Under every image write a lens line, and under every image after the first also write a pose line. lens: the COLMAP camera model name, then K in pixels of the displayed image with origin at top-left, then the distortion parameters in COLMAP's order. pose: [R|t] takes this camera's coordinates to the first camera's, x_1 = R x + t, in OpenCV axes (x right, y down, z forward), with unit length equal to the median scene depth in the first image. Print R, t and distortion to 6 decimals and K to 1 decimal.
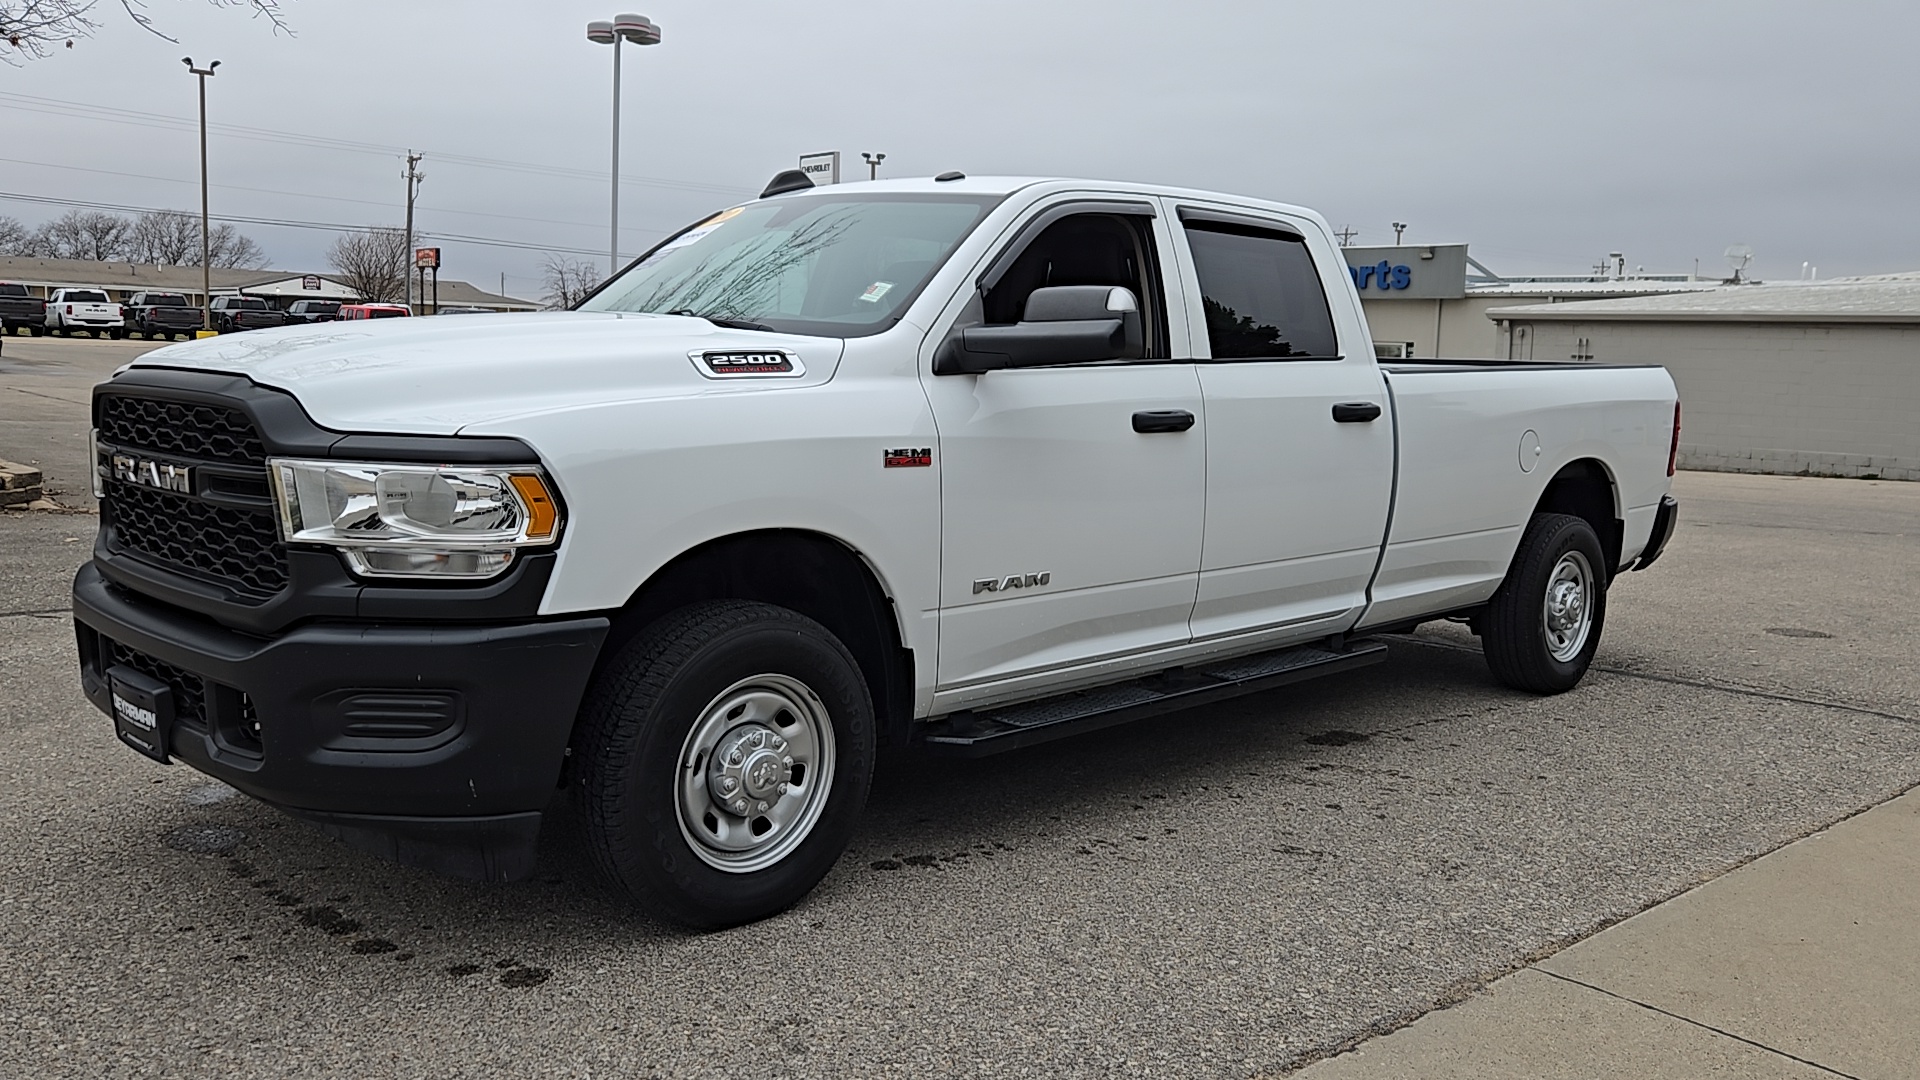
lens RADIAL K [[1592.9, 0, 946.5], [0, 1592.9, 543.4], [0, 0, 1]] dist [0.008234, -0.004053]
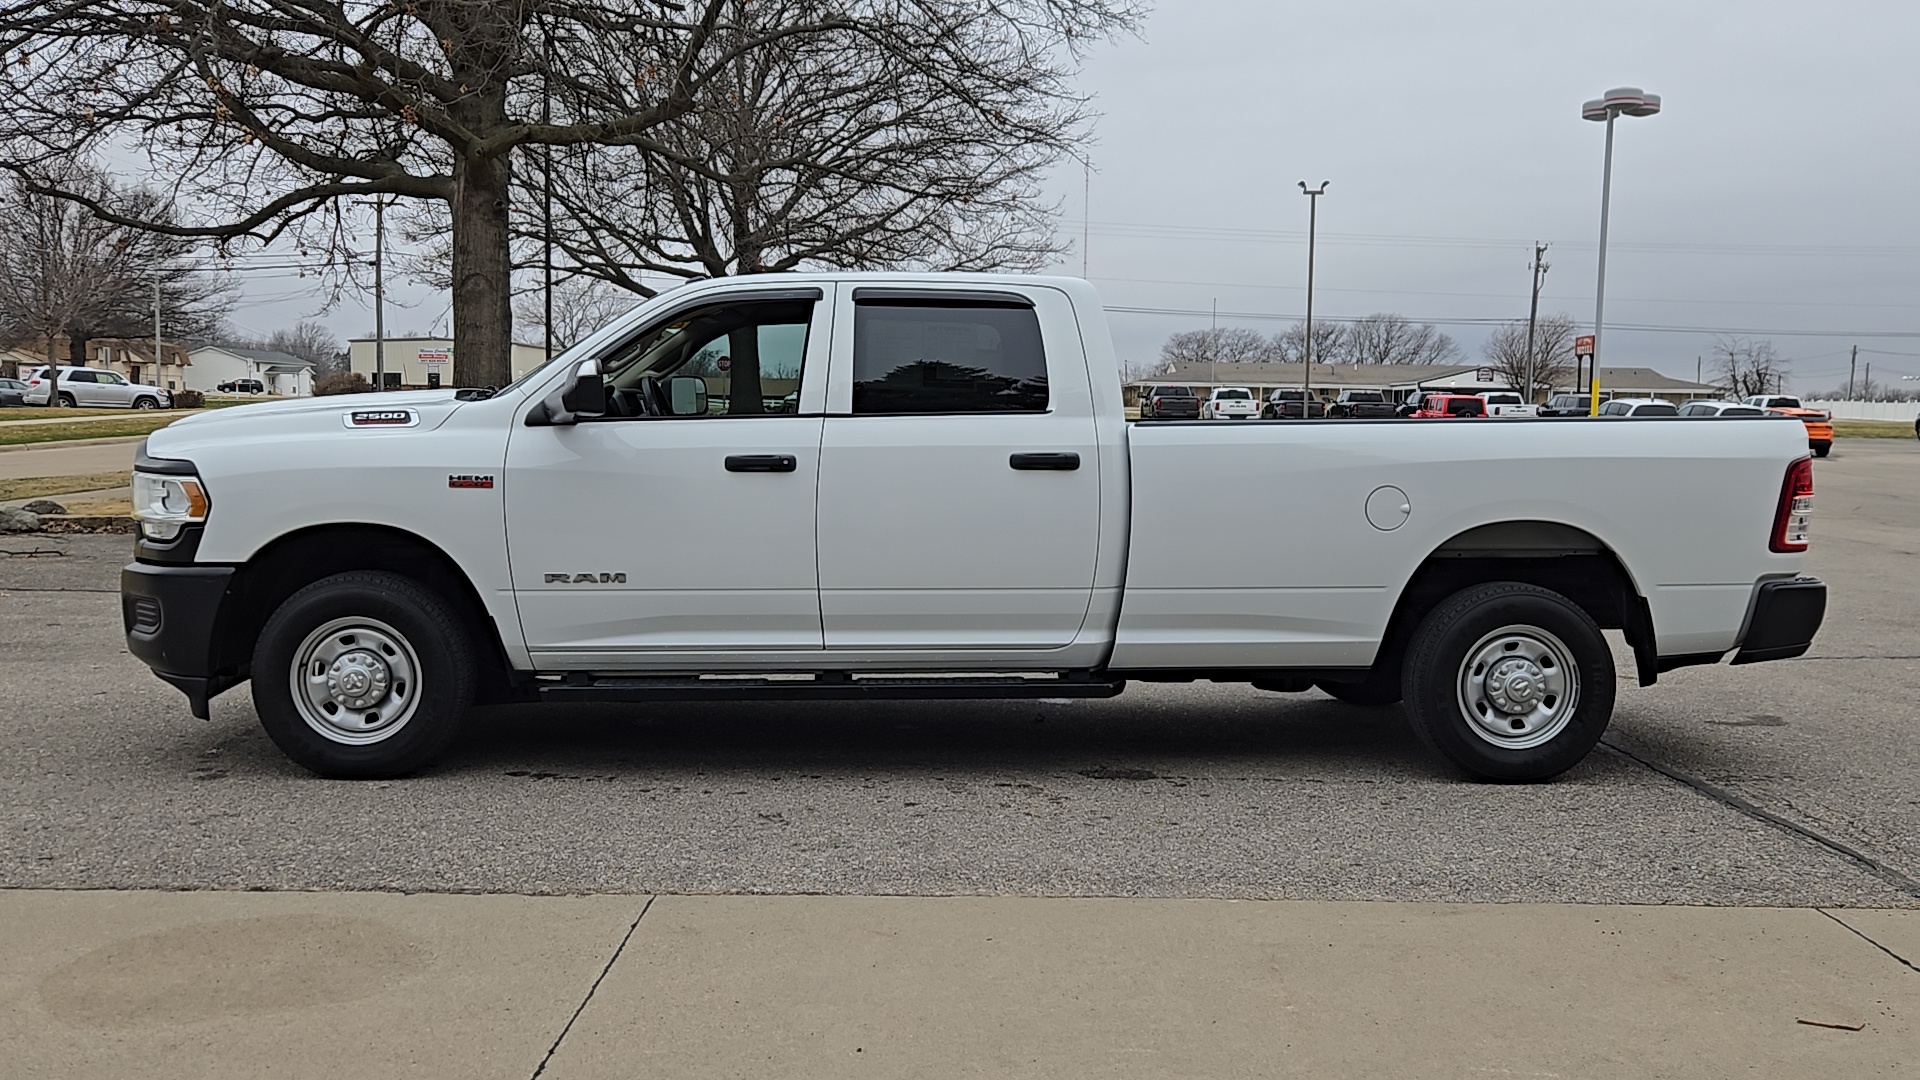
lens RADIAL K [[1592.9, 0, 957.9], [0, 1592.9, 544.5], [0, 0, 1]] dist [0.008234, -0.004053]
pose [[0.746791, 0.033910, -0.664194, 0.883626], [-0.070762, 0.997082, -0.028656, 0.009661], [0.661283, 0.068400, 0.747011, 0.142619]]
